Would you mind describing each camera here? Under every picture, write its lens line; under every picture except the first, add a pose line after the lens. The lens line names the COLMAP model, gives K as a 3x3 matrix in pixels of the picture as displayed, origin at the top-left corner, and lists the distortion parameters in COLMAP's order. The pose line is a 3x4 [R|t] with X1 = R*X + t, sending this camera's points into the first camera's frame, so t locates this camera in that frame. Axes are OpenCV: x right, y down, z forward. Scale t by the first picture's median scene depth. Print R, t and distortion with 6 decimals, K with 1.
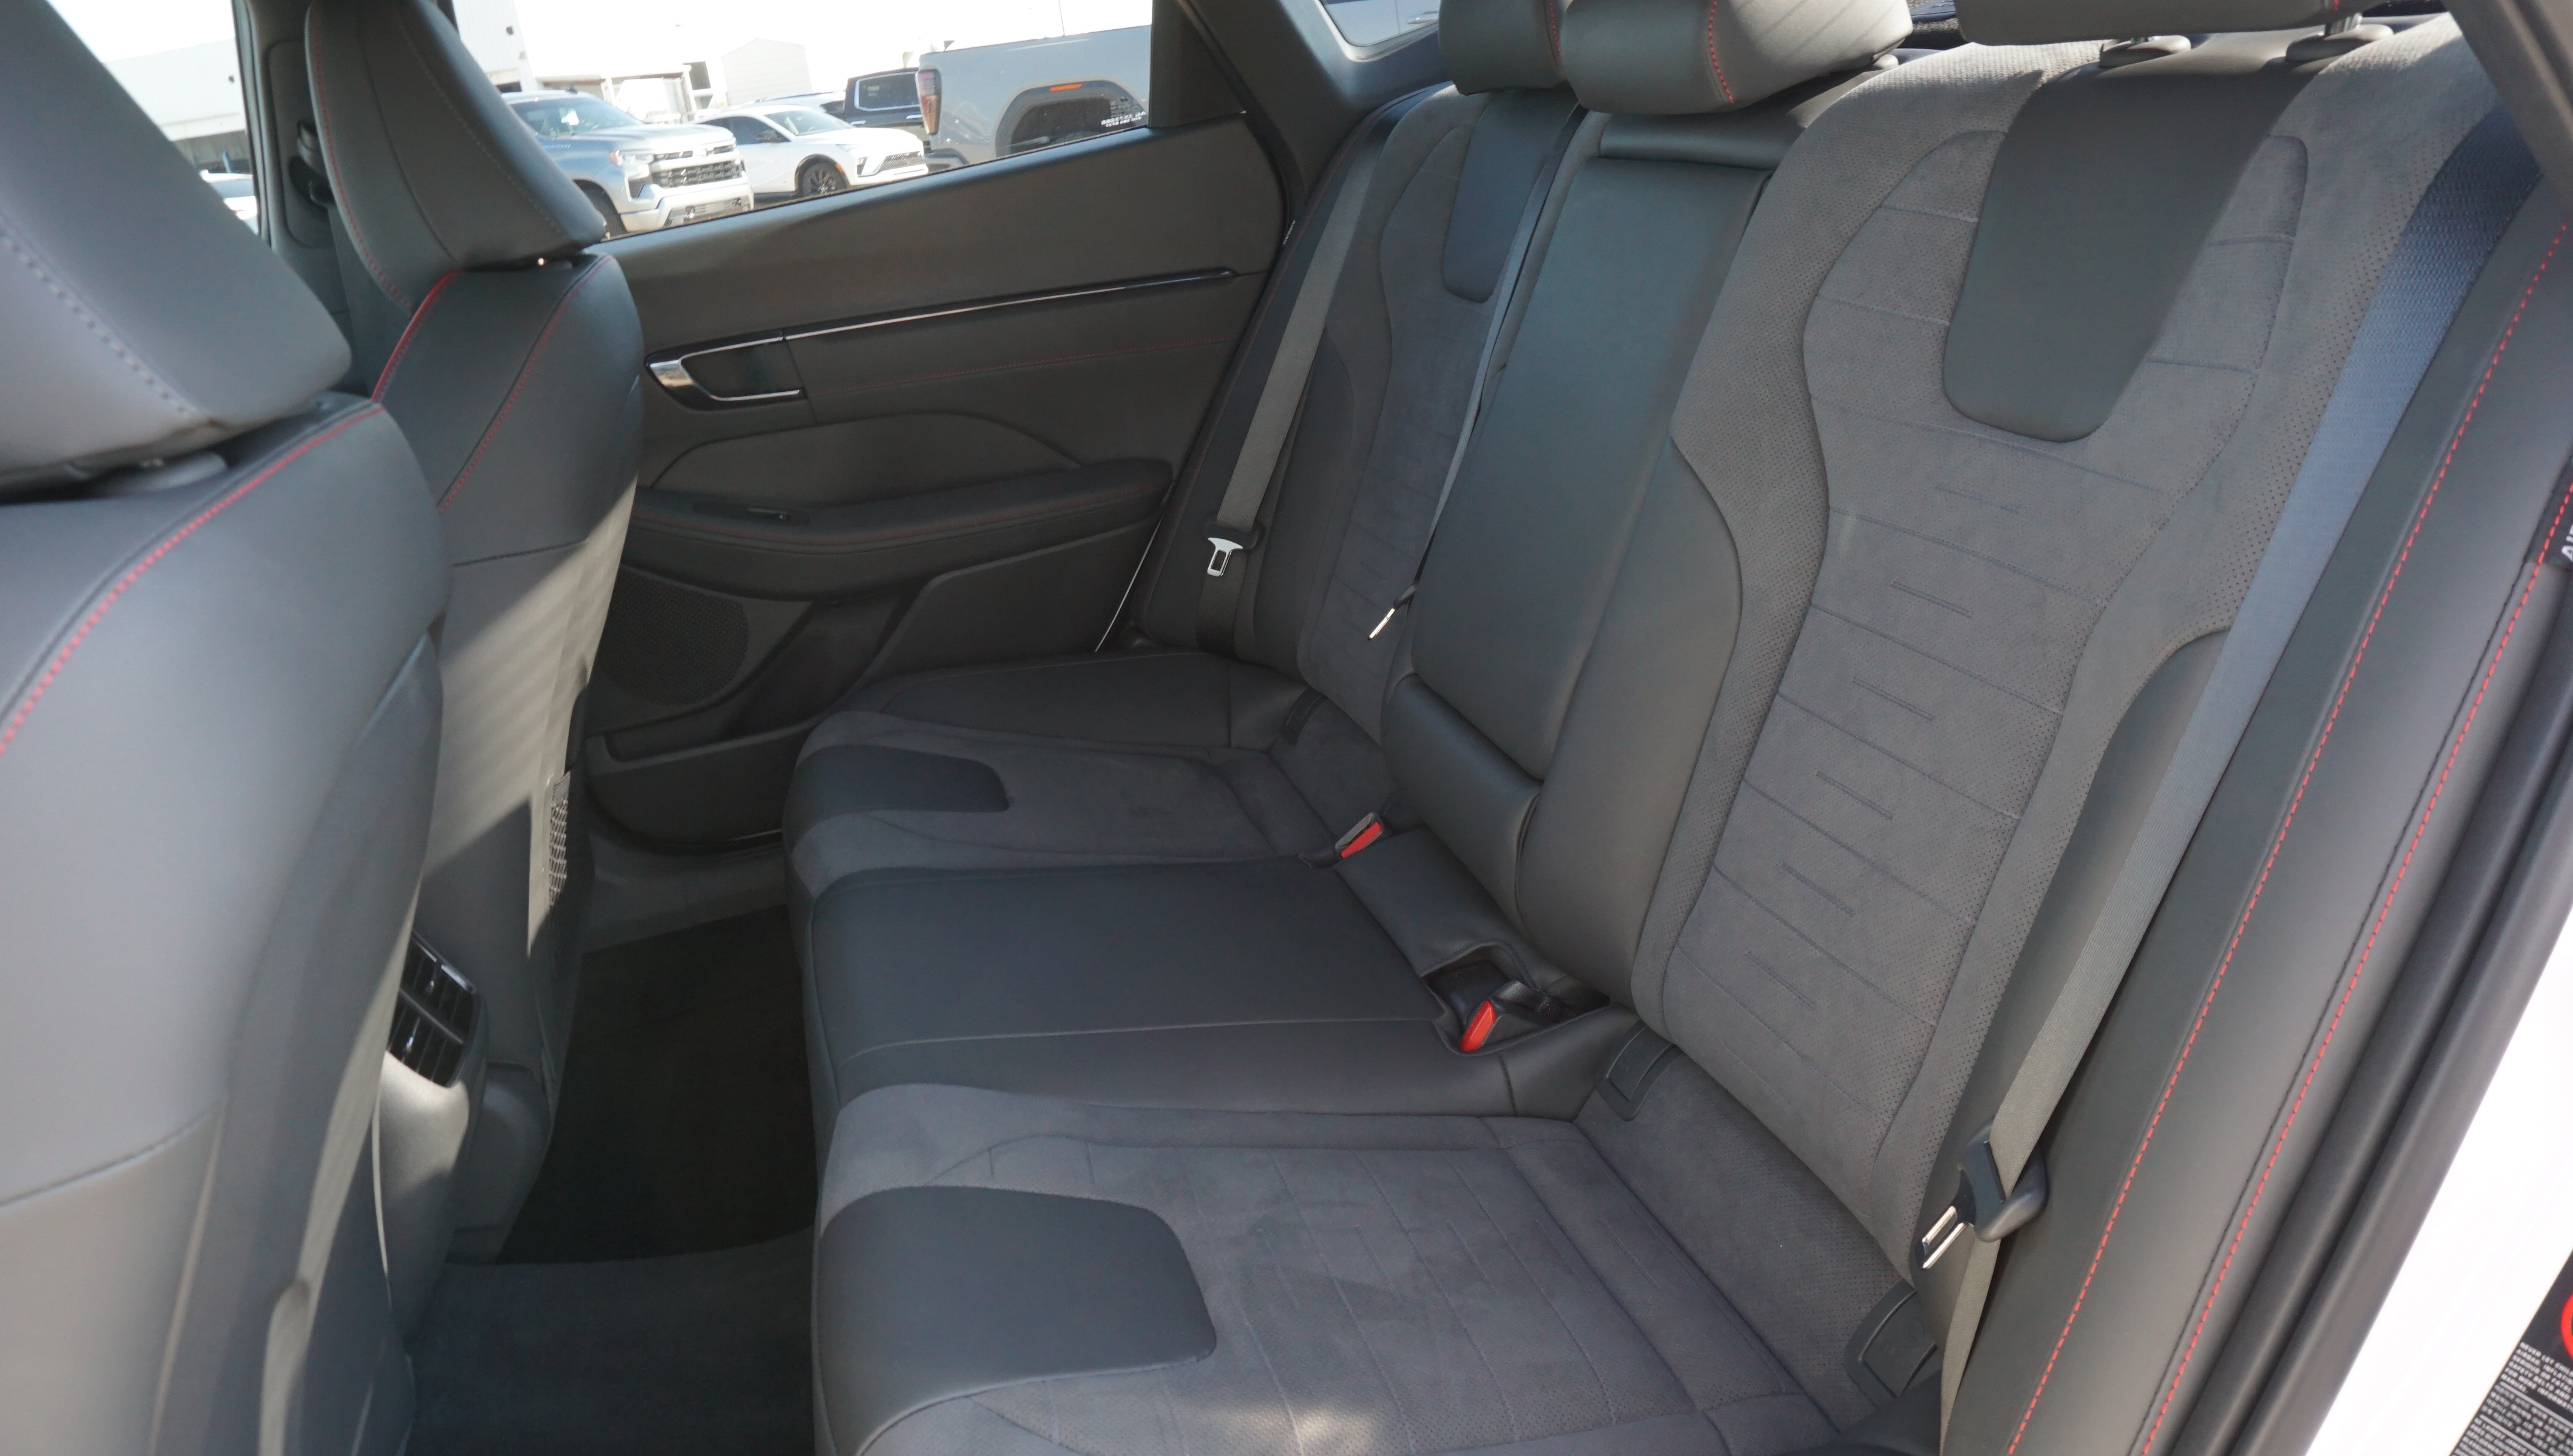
lens RADIAL K [[1745.0, 0, 1297.6], [0, 1745.0, 717.8], [0, 0, 1]] dist [-0.047984, 0.037383]
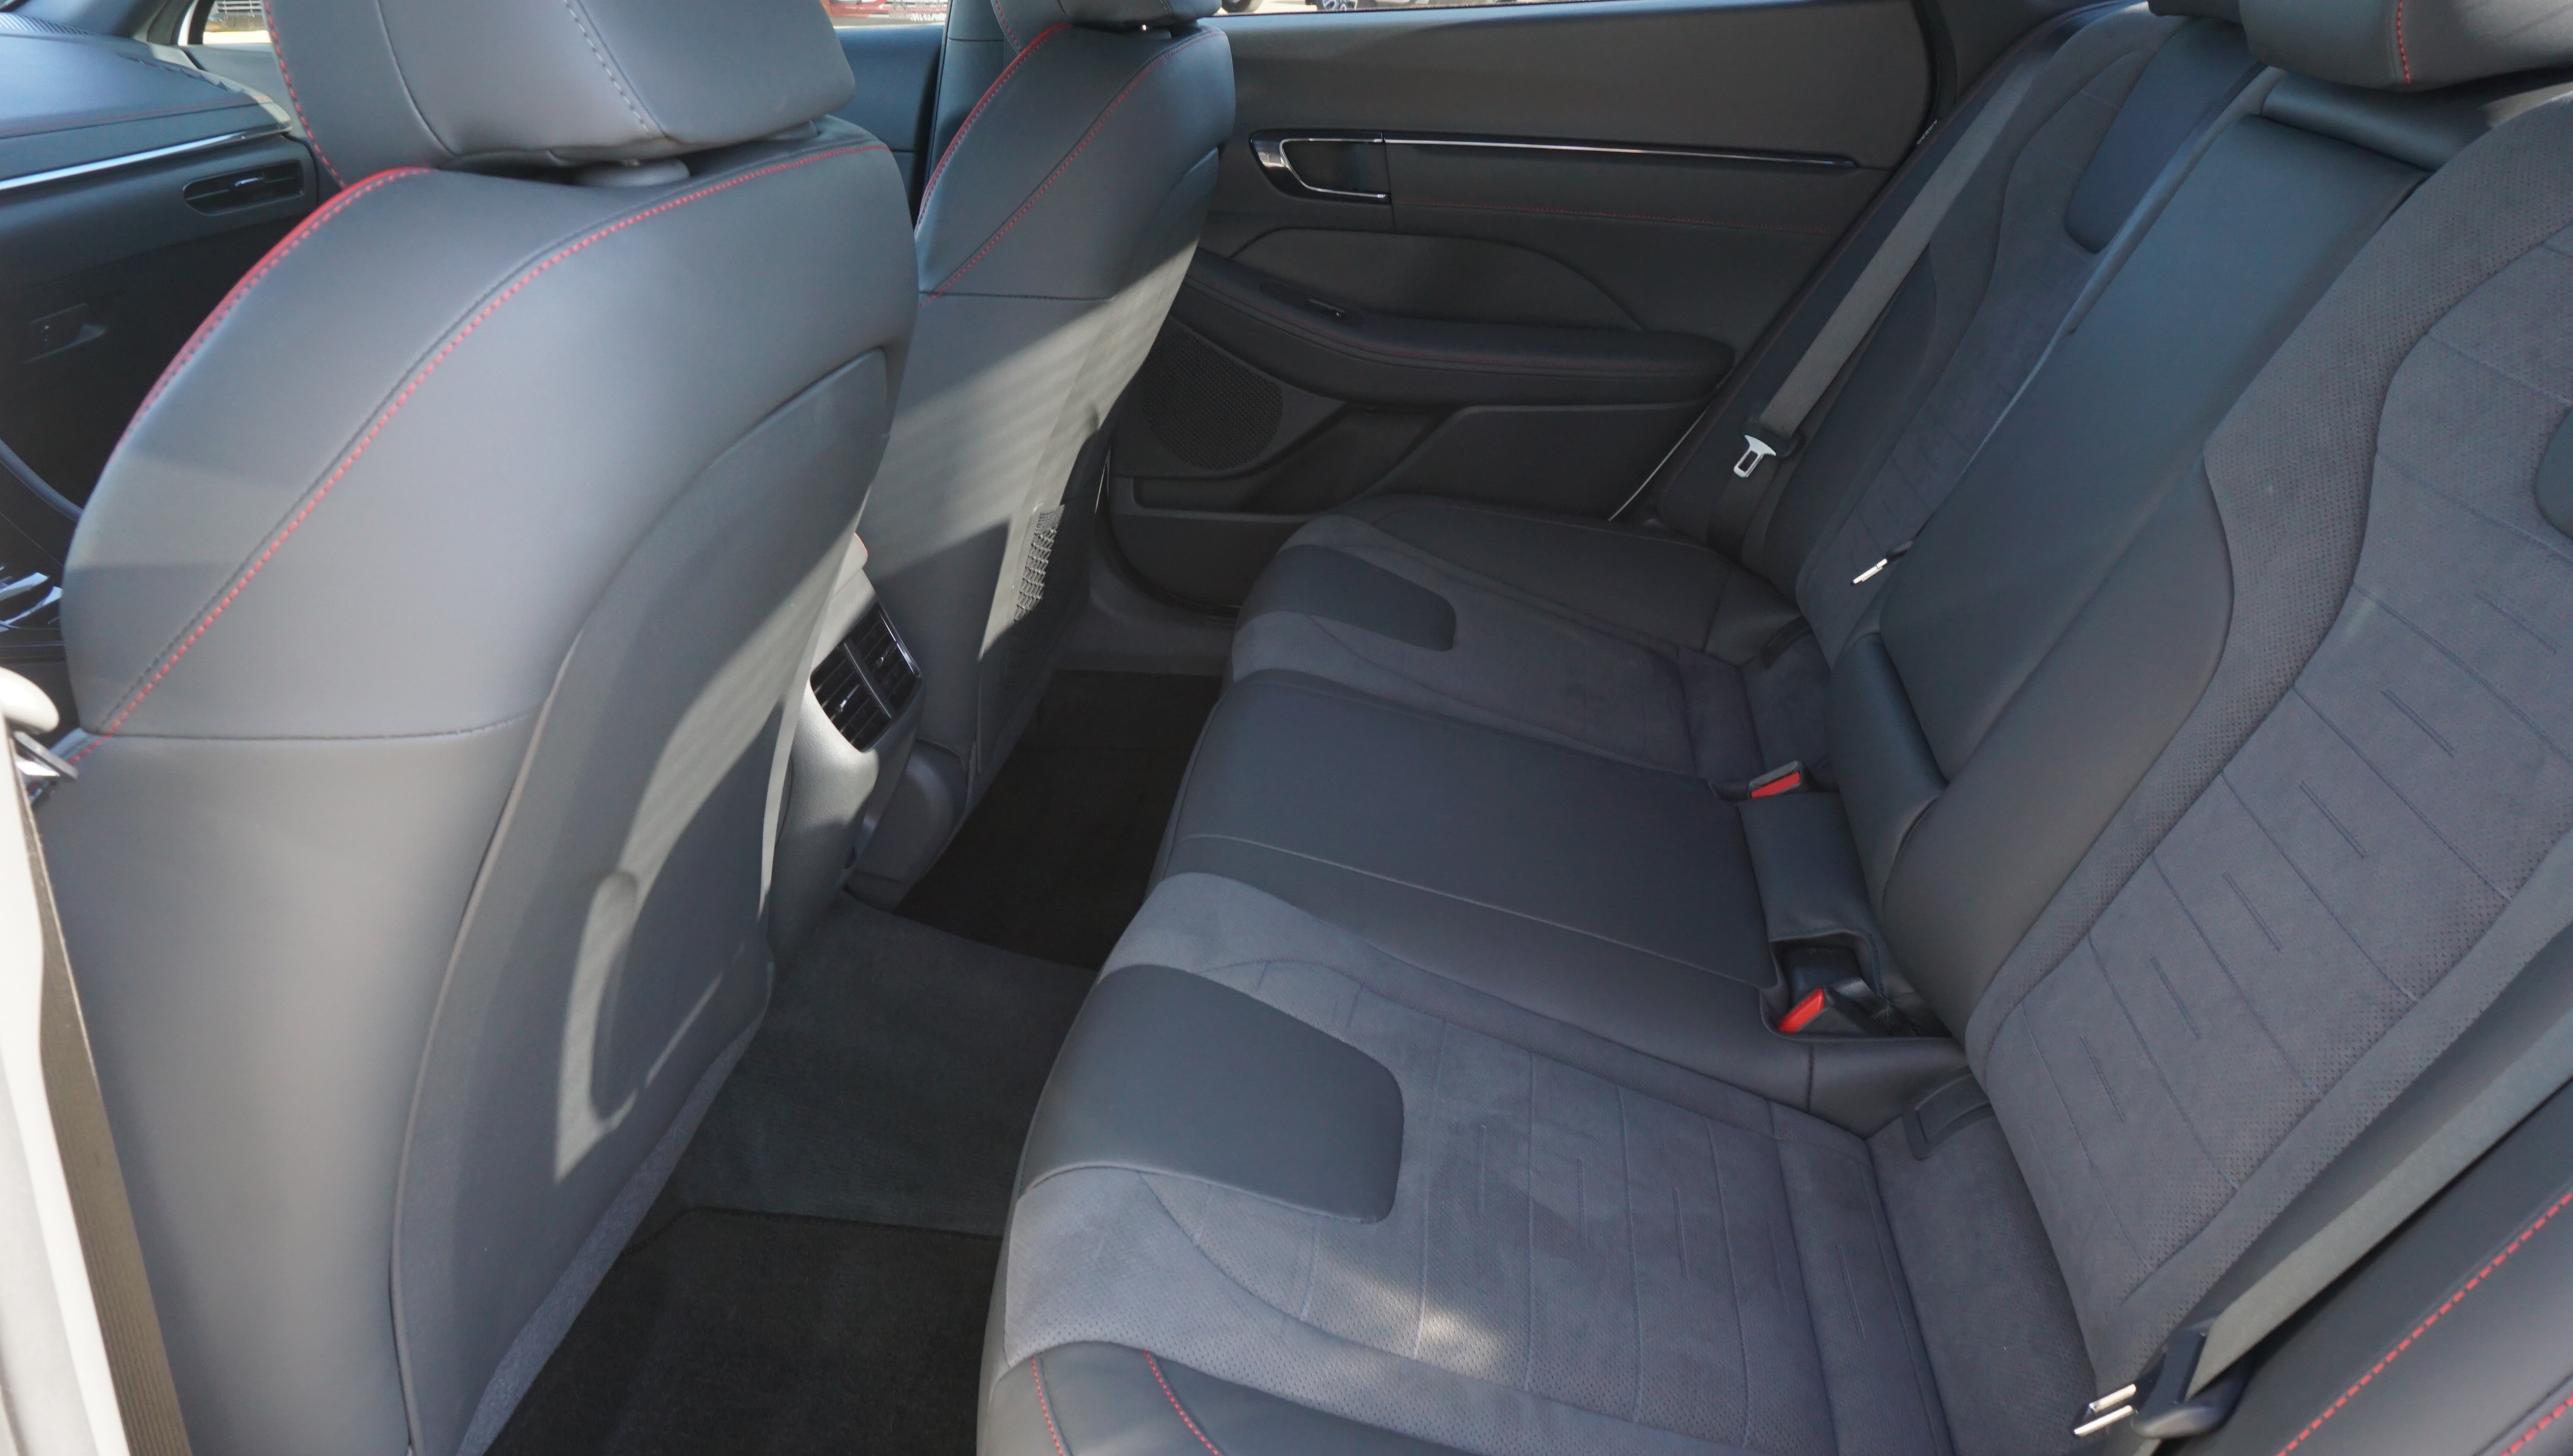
lens RADIAL K [[1745.0, 0, 1287.9], [0, 1745.0, 719.1], [0, 0, 1]] dist [-0.047984, 0.037383]
pose [[0.904305, 0.291159, -0.312186, 0.107025], [-0.259990, 0.955671, 0.138192, -0.035007], [0.338583, -0.043803, 0.939917, 0.024829]]
